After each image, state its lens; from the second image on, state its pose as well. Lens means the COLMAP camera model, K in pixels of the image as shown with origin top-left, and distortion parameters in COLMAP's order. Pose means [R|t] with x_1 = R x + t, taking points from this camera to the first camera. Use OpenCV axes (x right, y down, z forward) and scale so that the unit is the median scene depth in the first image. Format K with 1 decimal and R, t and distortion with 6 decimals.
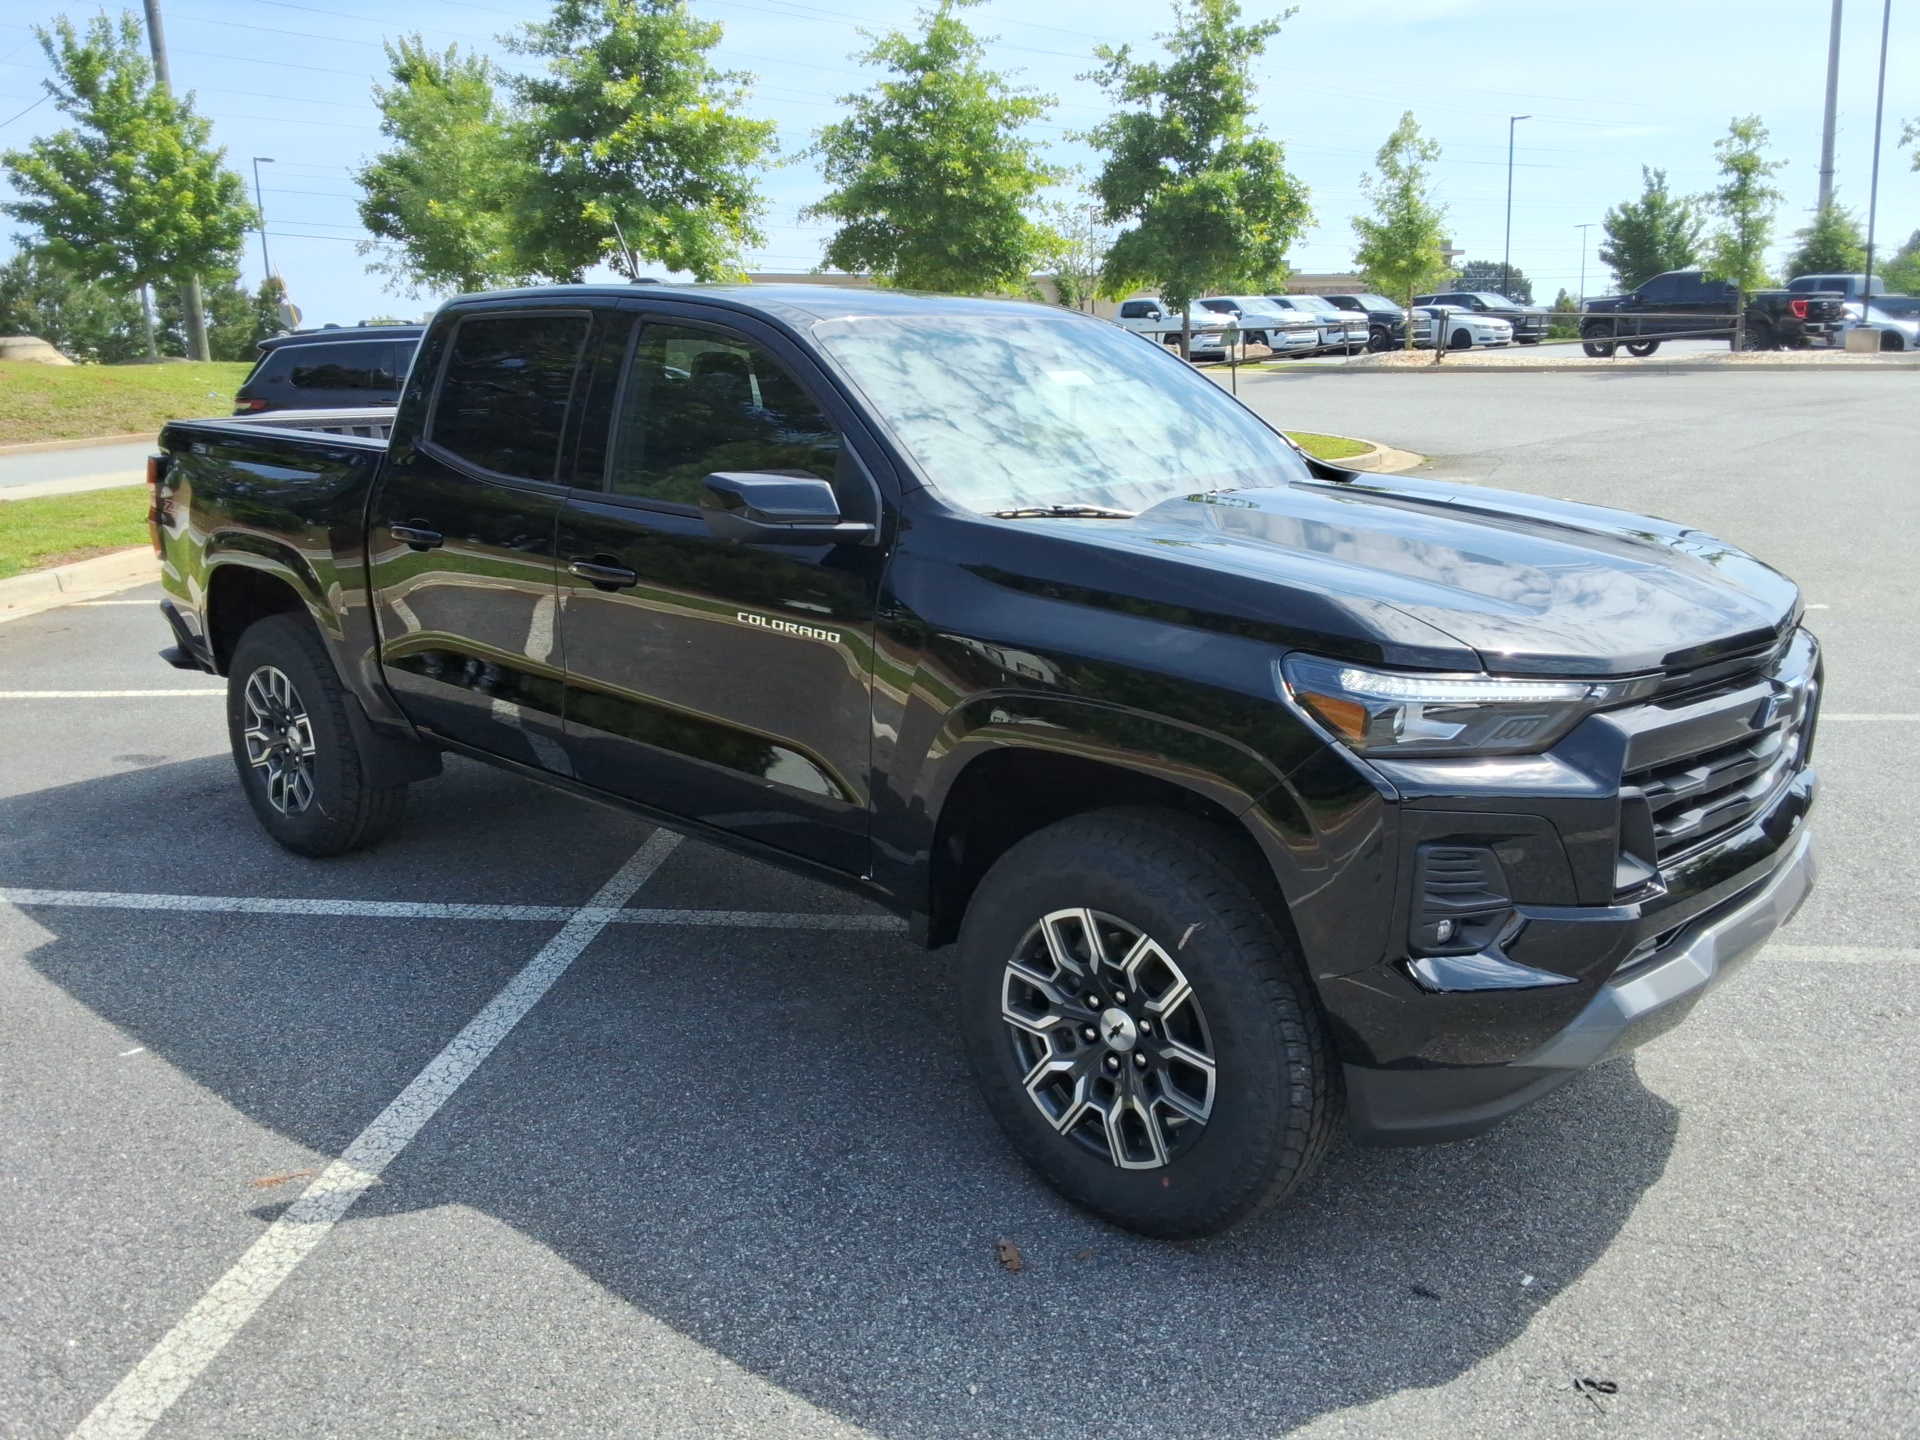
lens RADIAL K [[1540.2, 0, 992.6], [0, 1540.2, 708.8], [0, 0, 1]] dist [0.095393, -0.145866]
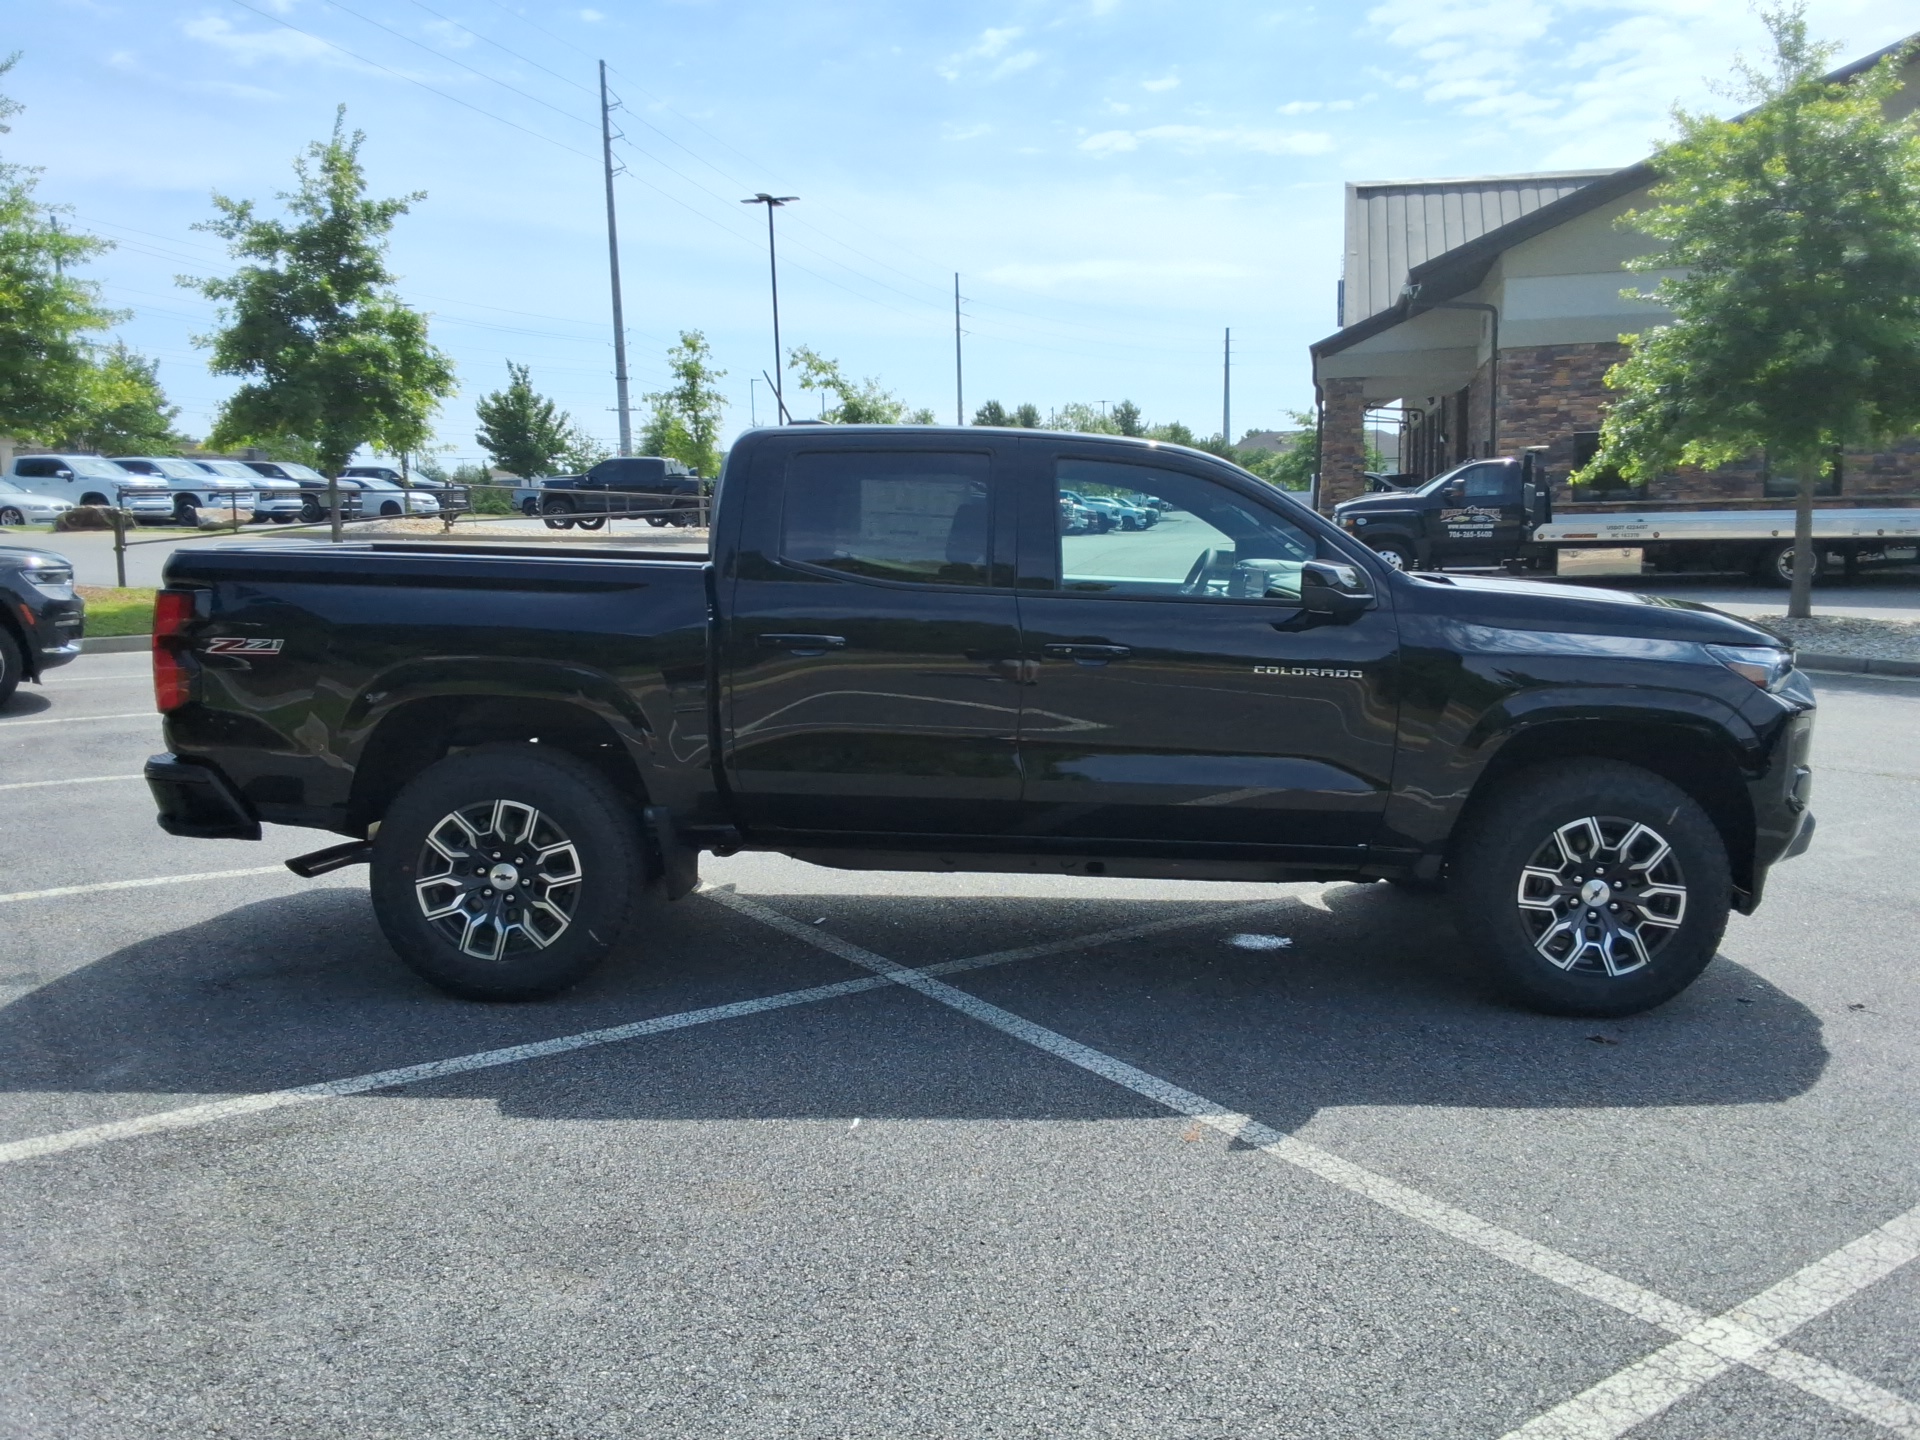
lens RADIAL K [[1540.2, 0, 971.9], [0, 1540.2, 700.2], [0, 0, 1]] dist [0.095393, -0.145866]
pose [[0.747075, -0.061635, 0.661877, -0.236822], [0.137562, 0.988474, -0.063220, 0.003337], [-0.650351, 0.138279, 0.746942, 0.028246]]
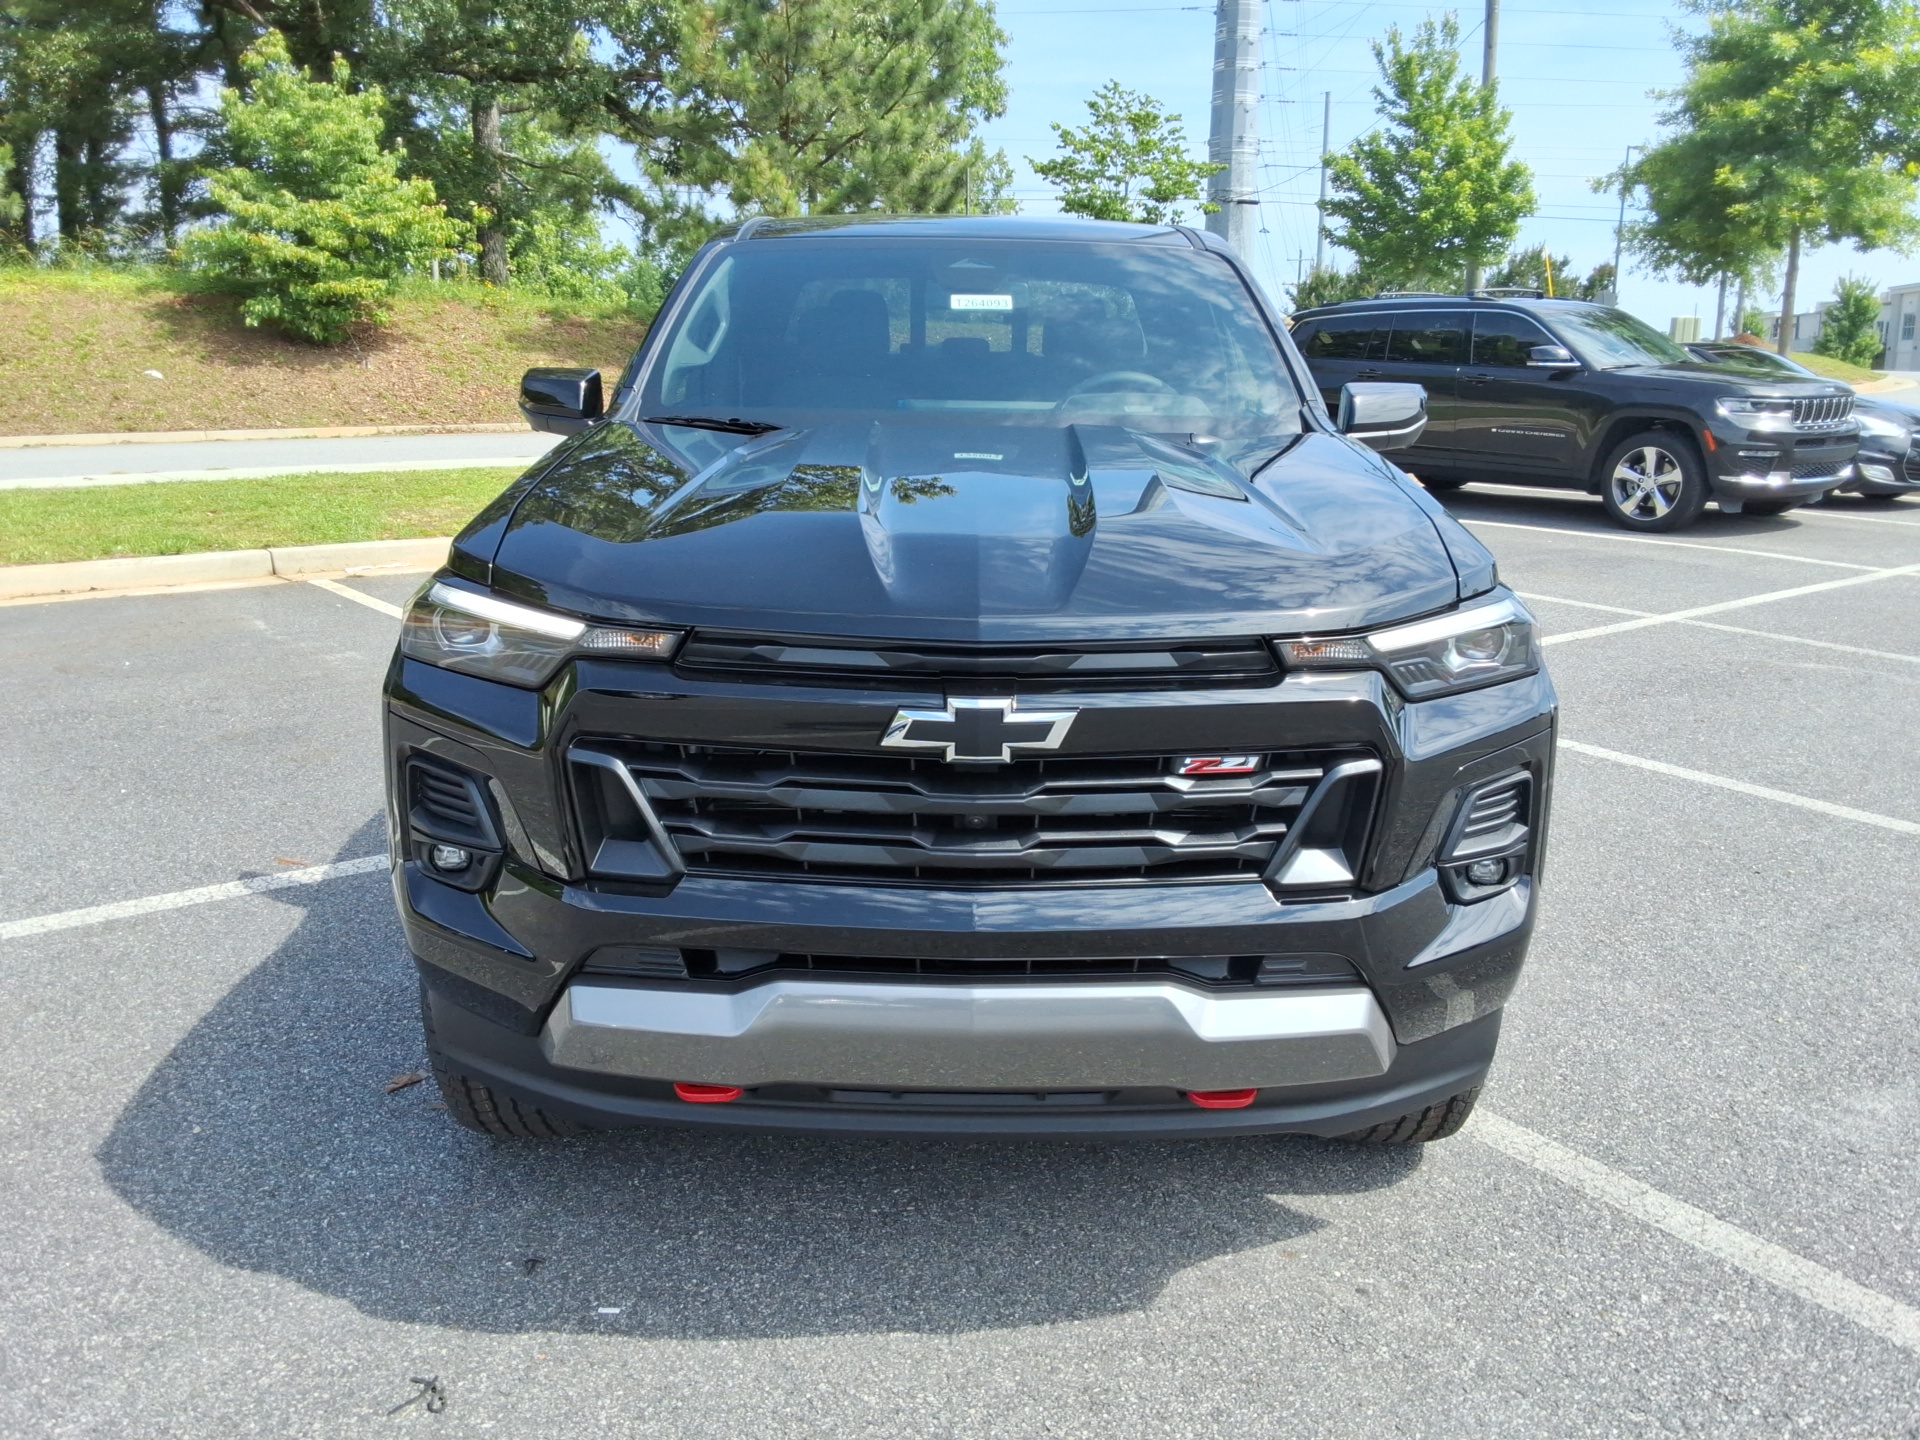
lens RADIAL K [[1540.2, 0, 987.8], [0, 1540.2, 714.2], [0, 0, 1]] dist [0.095393, -0.145866]
pose [[0.673540, 0.193945, -0.713252, 0.163660], [-0.187557, 0.978224, 0.088881, -0.012434], [0.714958, 0.073911, 0.695249, 0.081008]]
